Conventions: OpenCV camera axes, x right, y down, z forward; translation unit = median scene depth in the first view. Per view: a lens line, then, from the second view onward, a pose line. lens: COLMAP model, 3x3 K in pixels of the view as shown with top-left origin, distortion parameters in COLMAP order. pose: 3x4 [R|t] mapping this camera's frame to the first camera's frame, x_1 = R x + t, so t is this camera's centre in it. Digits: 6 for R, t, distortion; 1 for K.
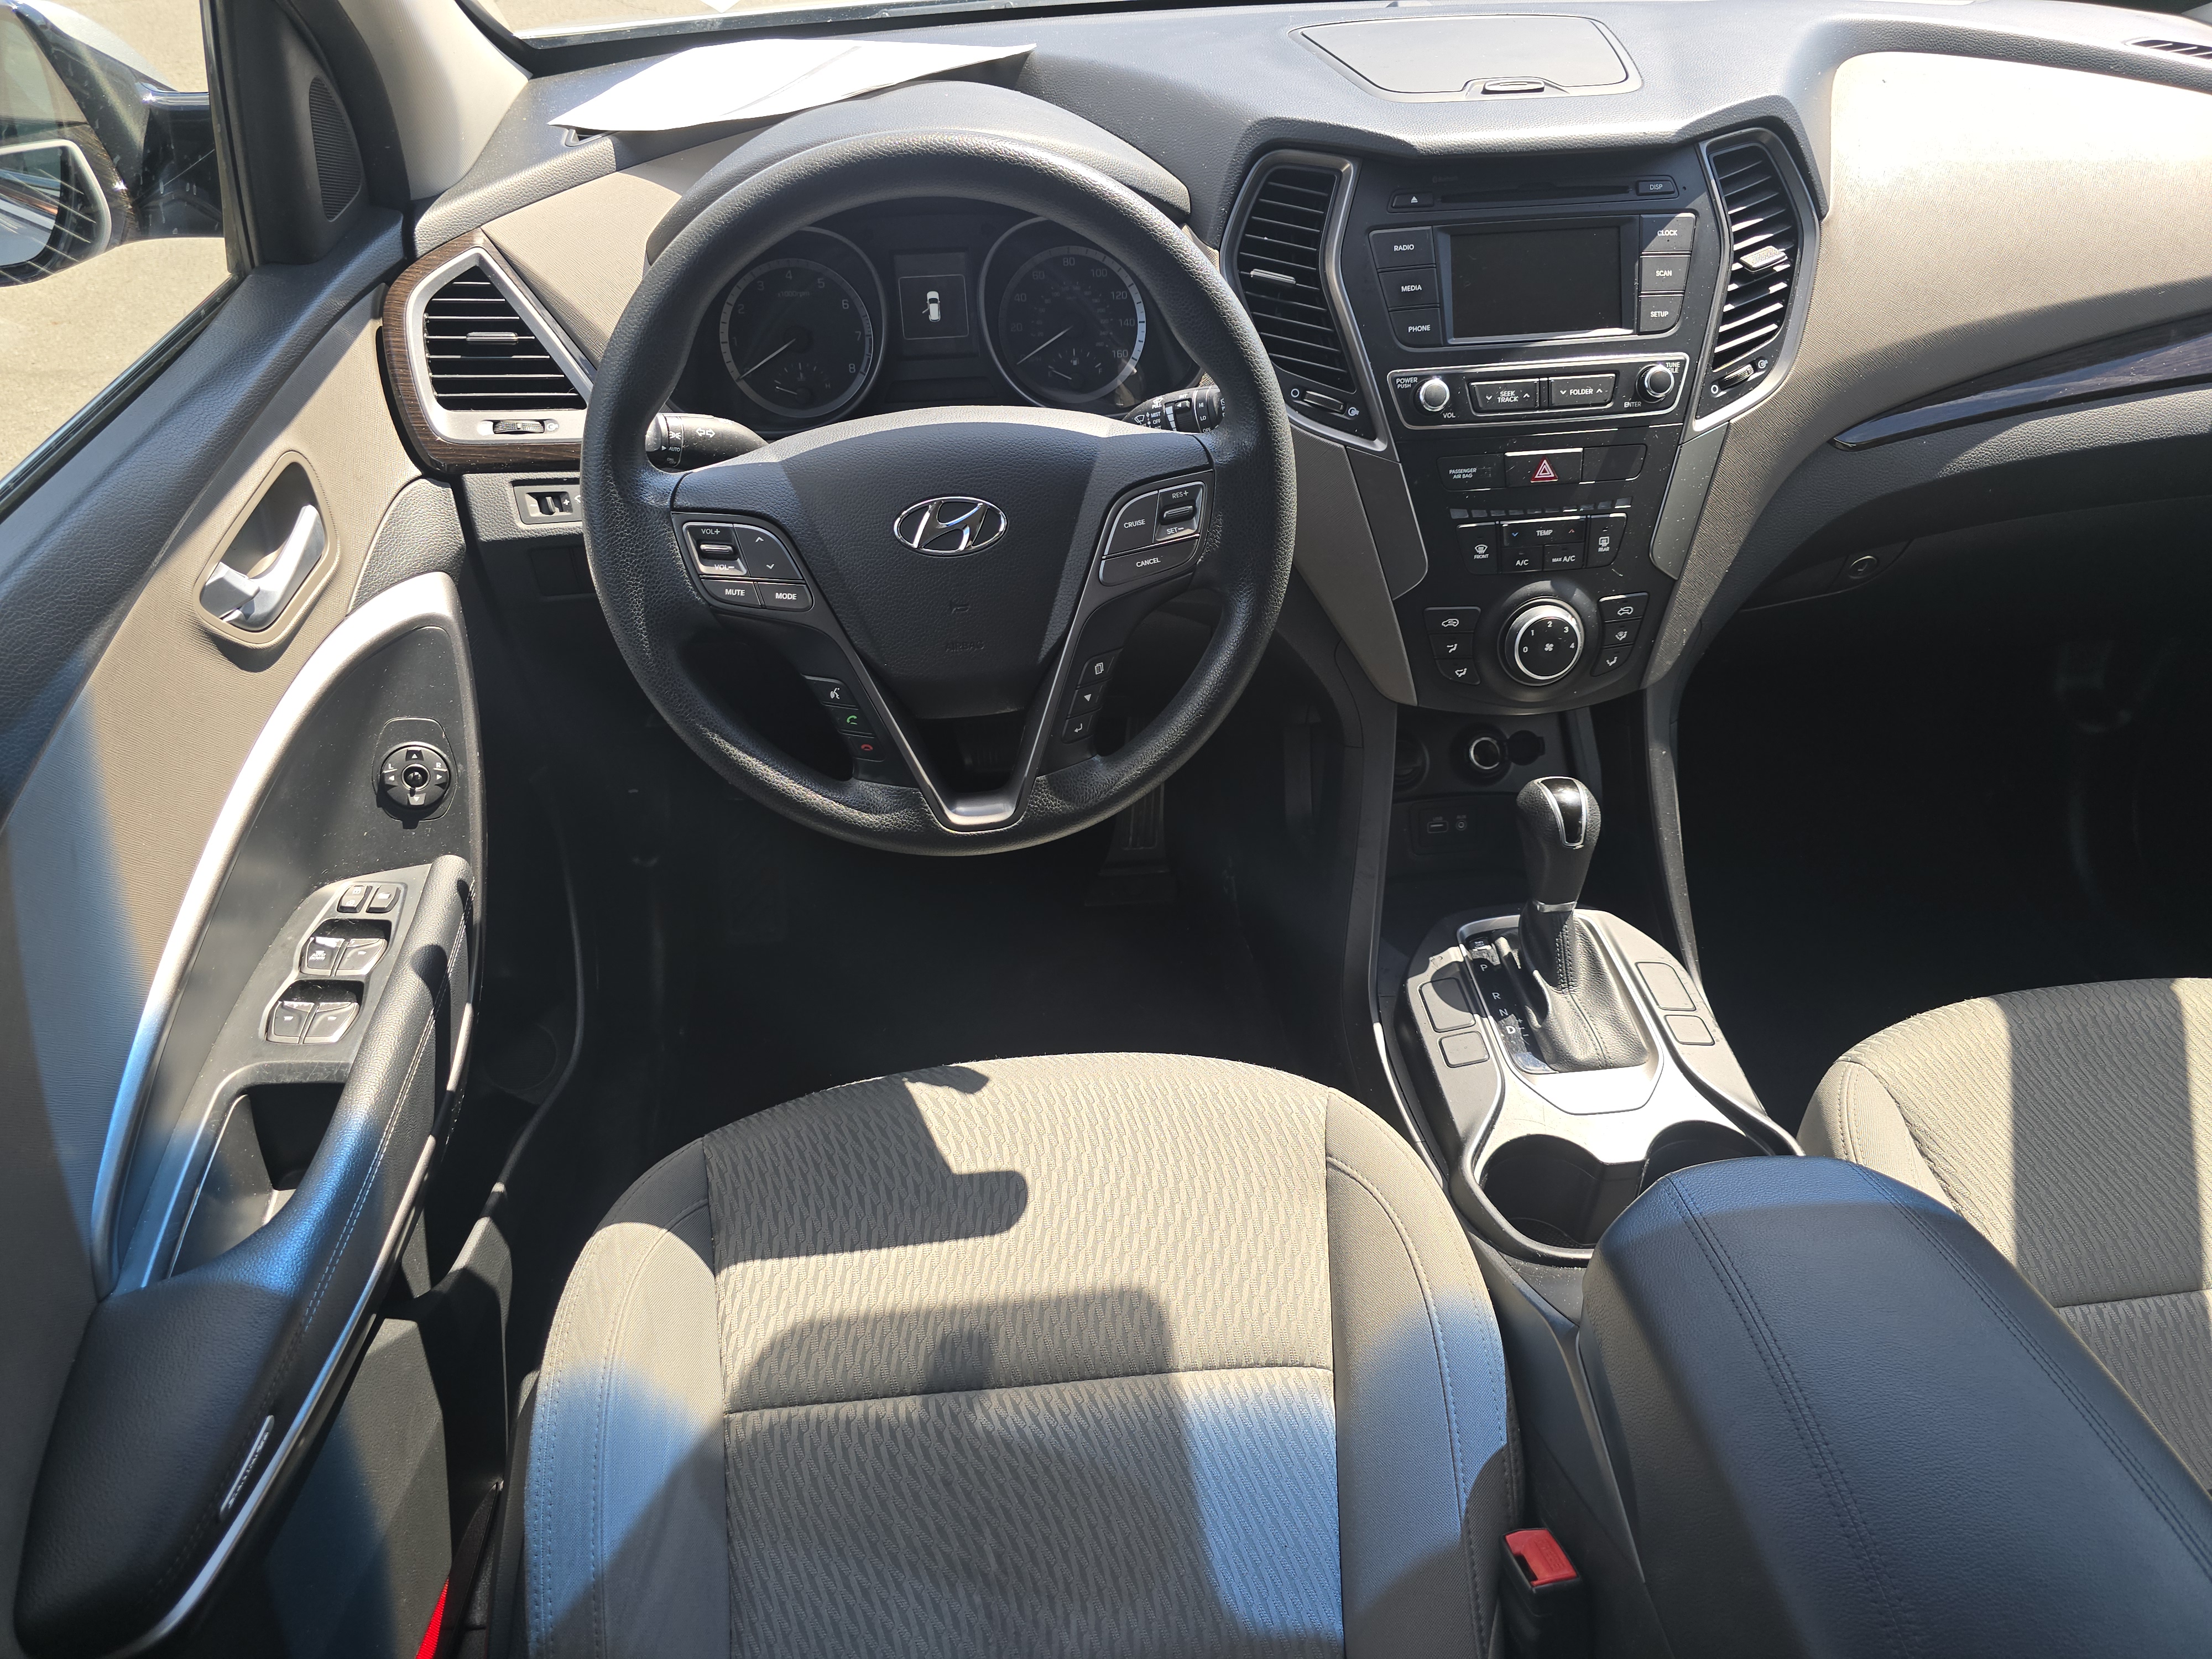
lens RADIAL K [[1534.1, 0, 1106.0], [0, 1534.1, 829.5], [0, 0, 1]] dist [0.035320, -0.051826]
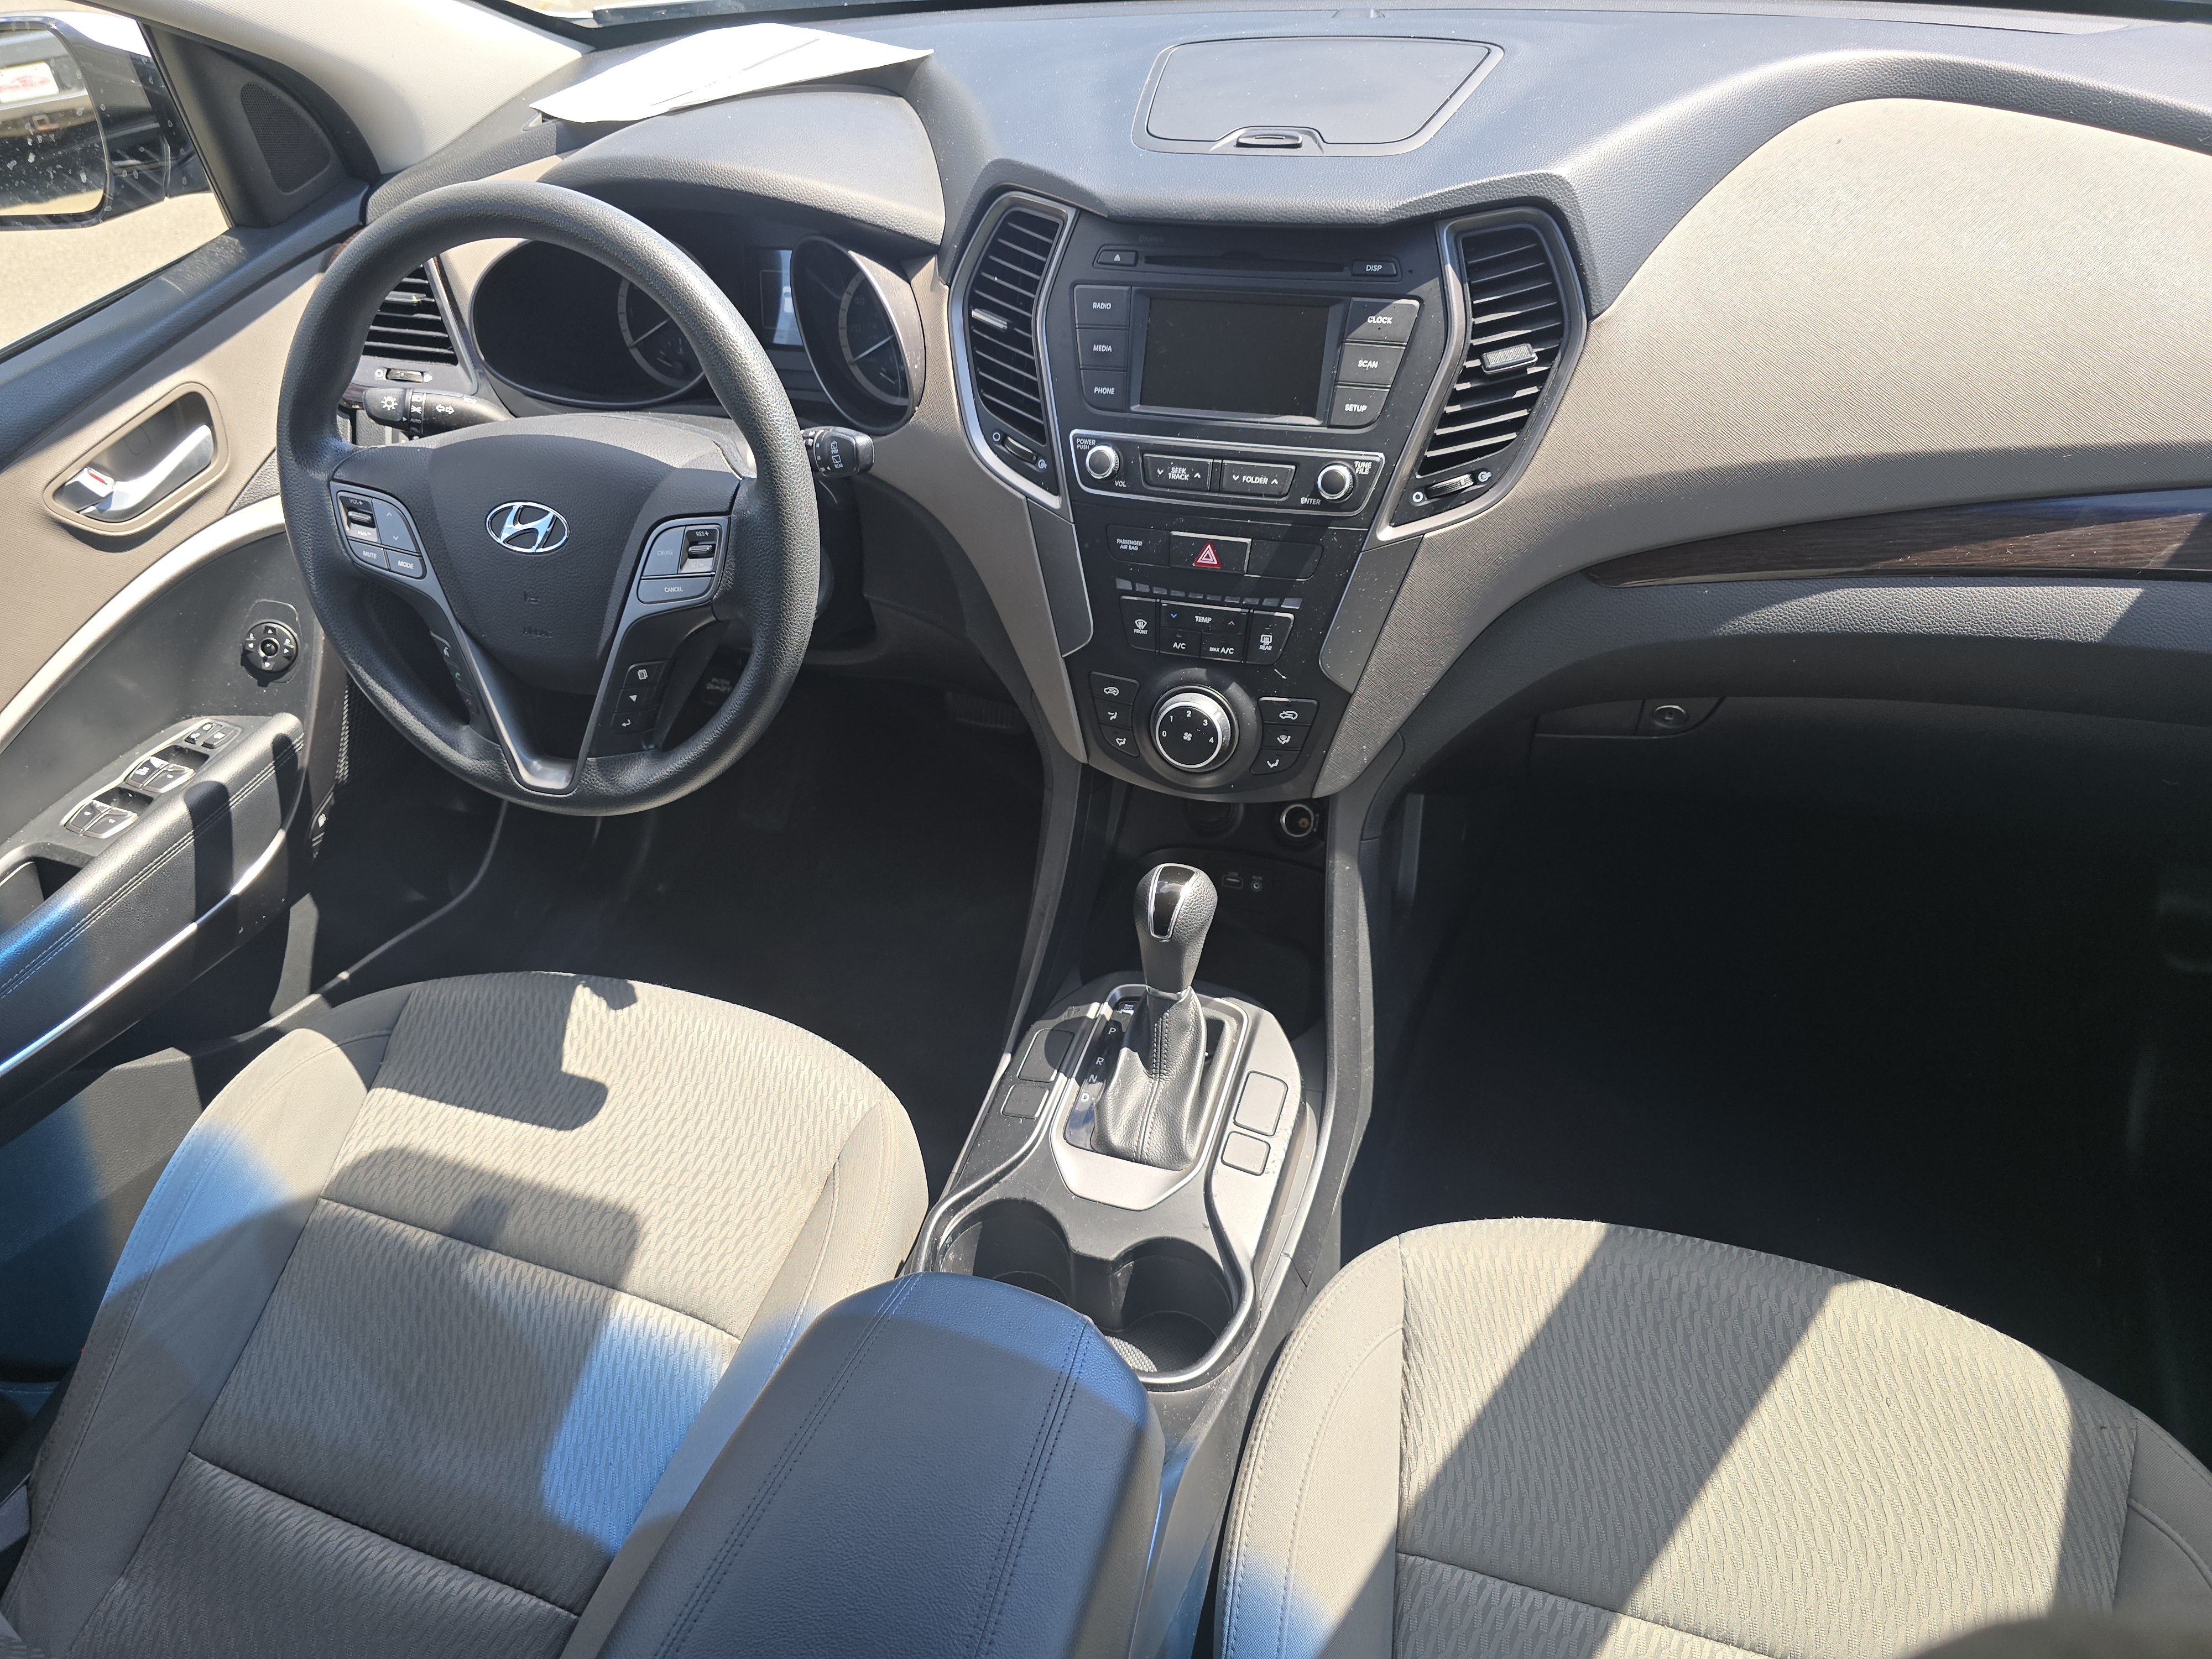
lens RADIAL K [[1538.0, 0, 1115.6], [0, 1538.0, 845.1], [0, 0, 1]] dist [0.044097, -0.074756]
pose [[0.897754, 0.240352, -0.369145, 0.638912], [-0.206392, 0.969857, 0.129537, -0.172496], [0.389152, -0.040103, 0.920300, 0.086400]]
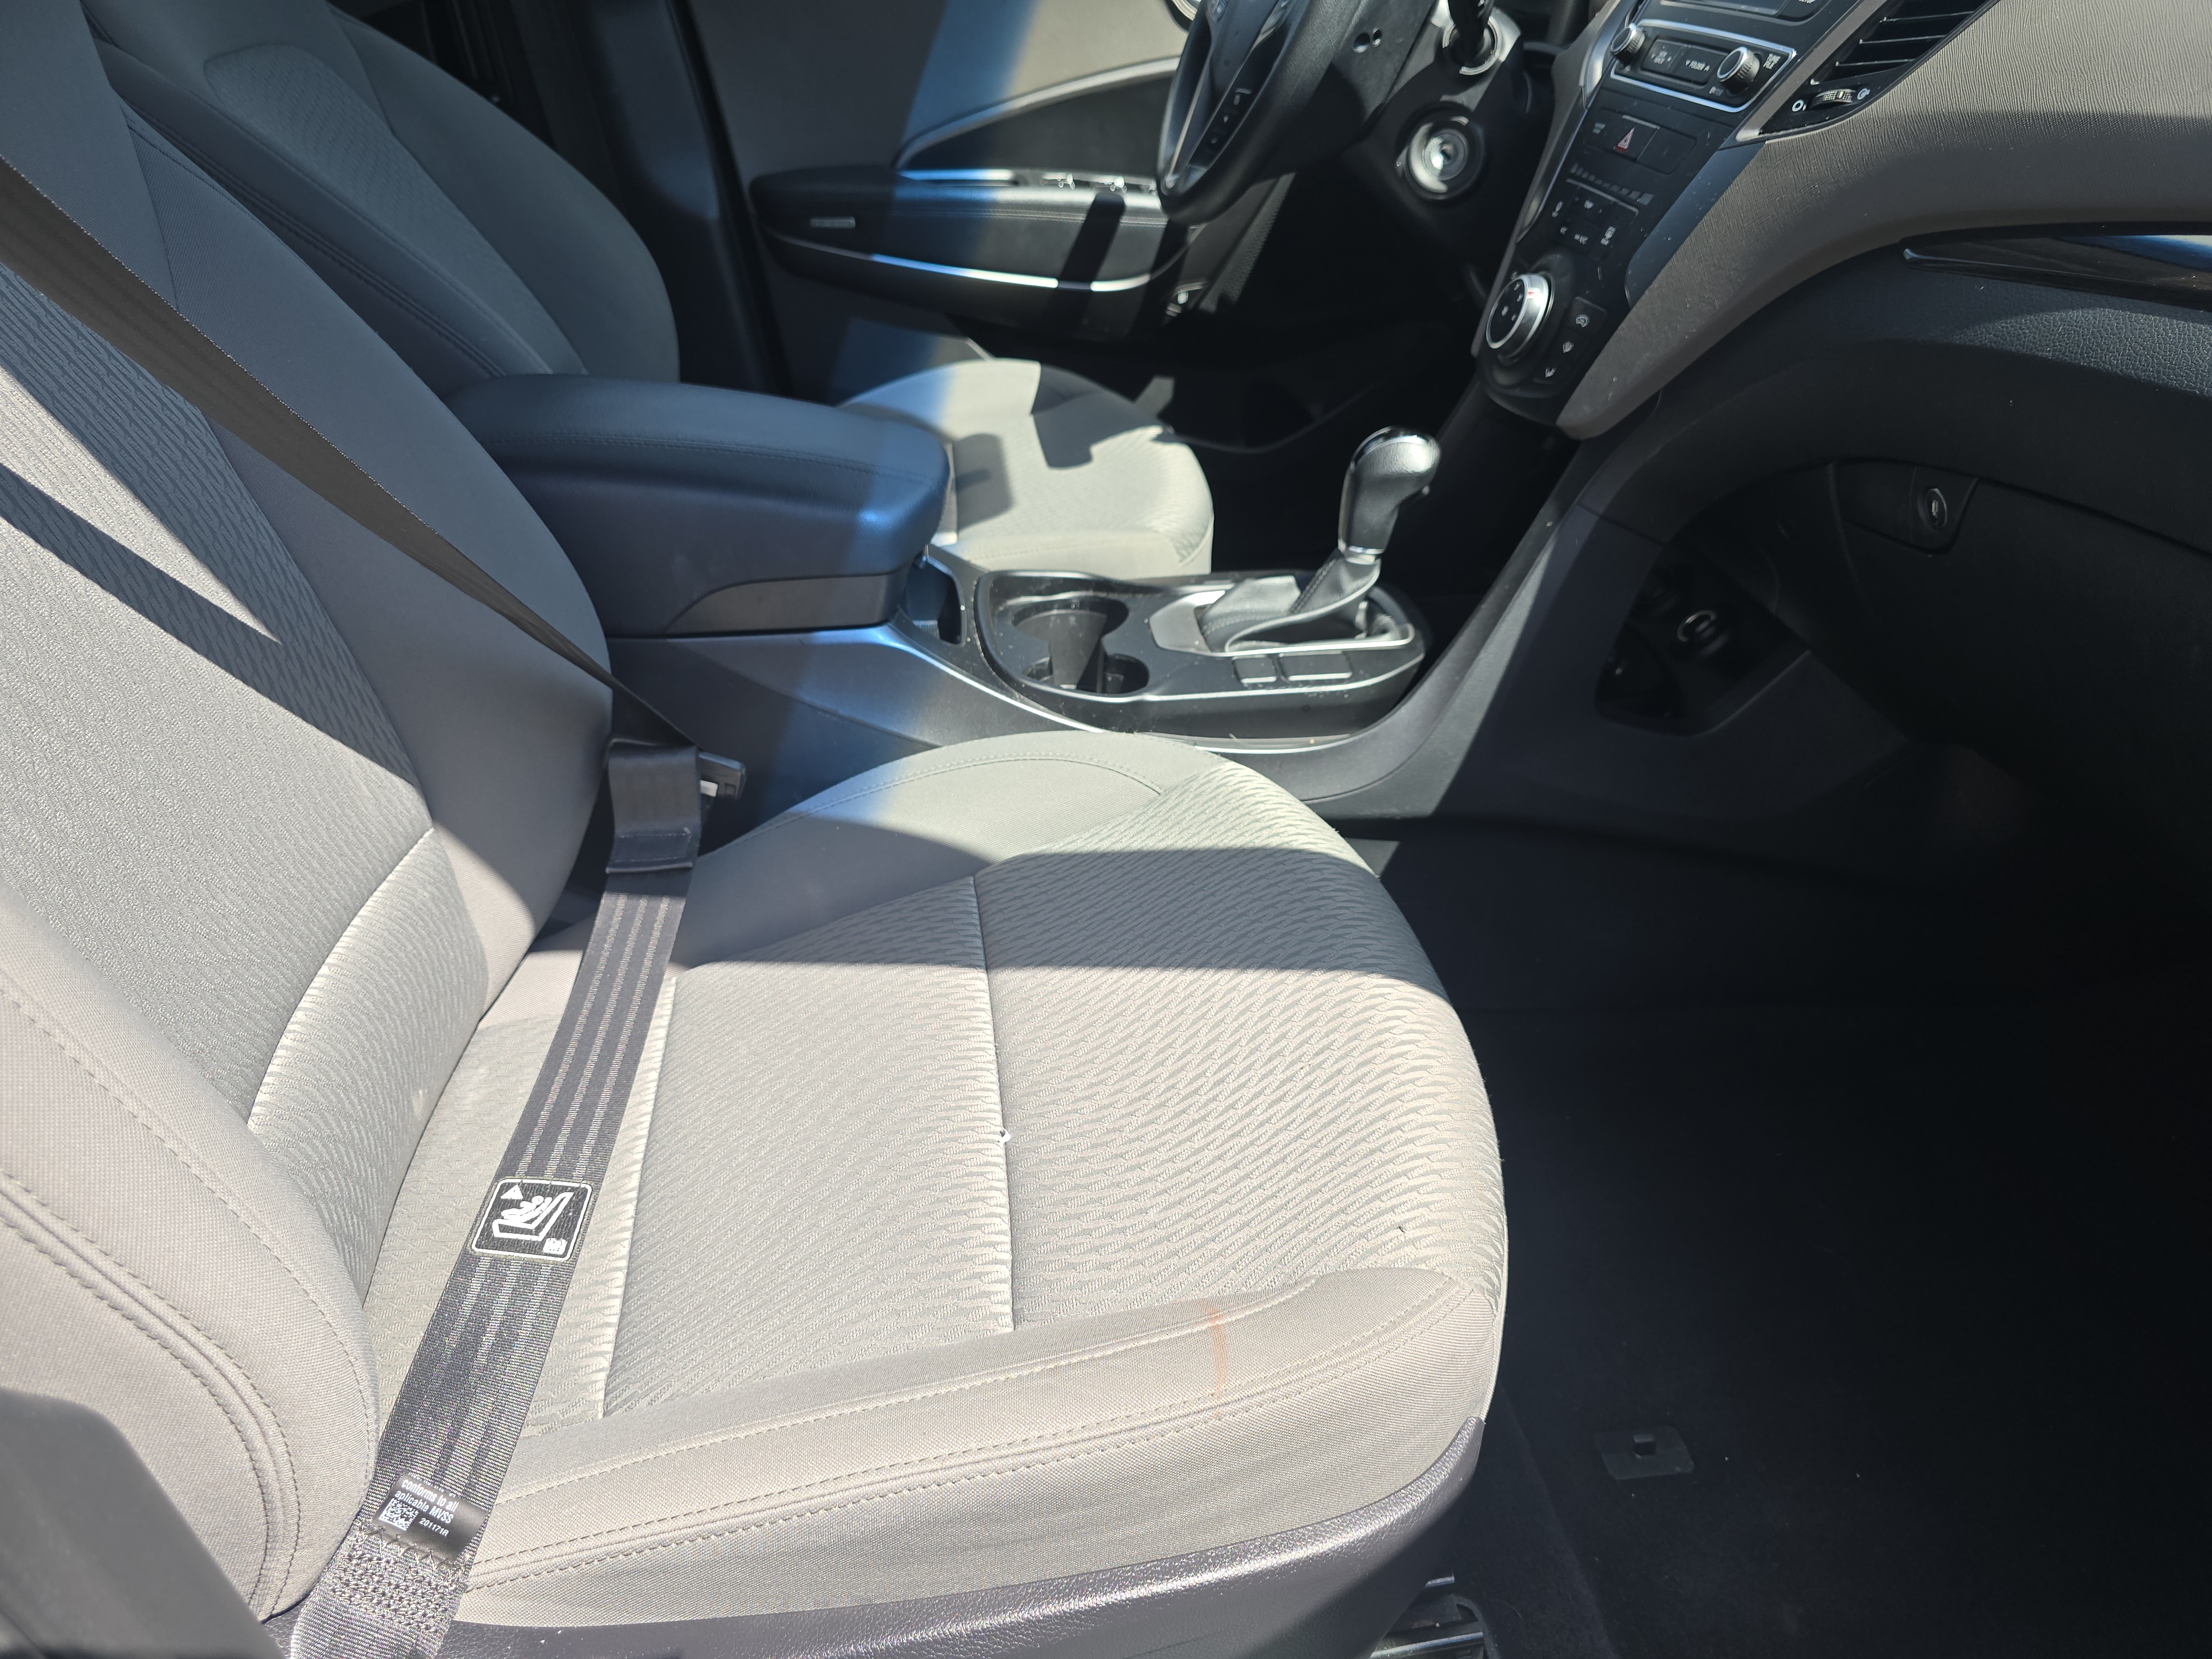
lens RADIAL K [[1526.9, 0, 1105.6], [0, 1526.9, 902.2], [0, 0, 1]] dist [0.046496, -0.051240]
pose [[0.006513, 0.565788, -0.824525, 1.327487], [-0.629900, 0.642715, 0.436054, -0.146575], [0.776649, 0.516528, 0.360576, 0.664794]]
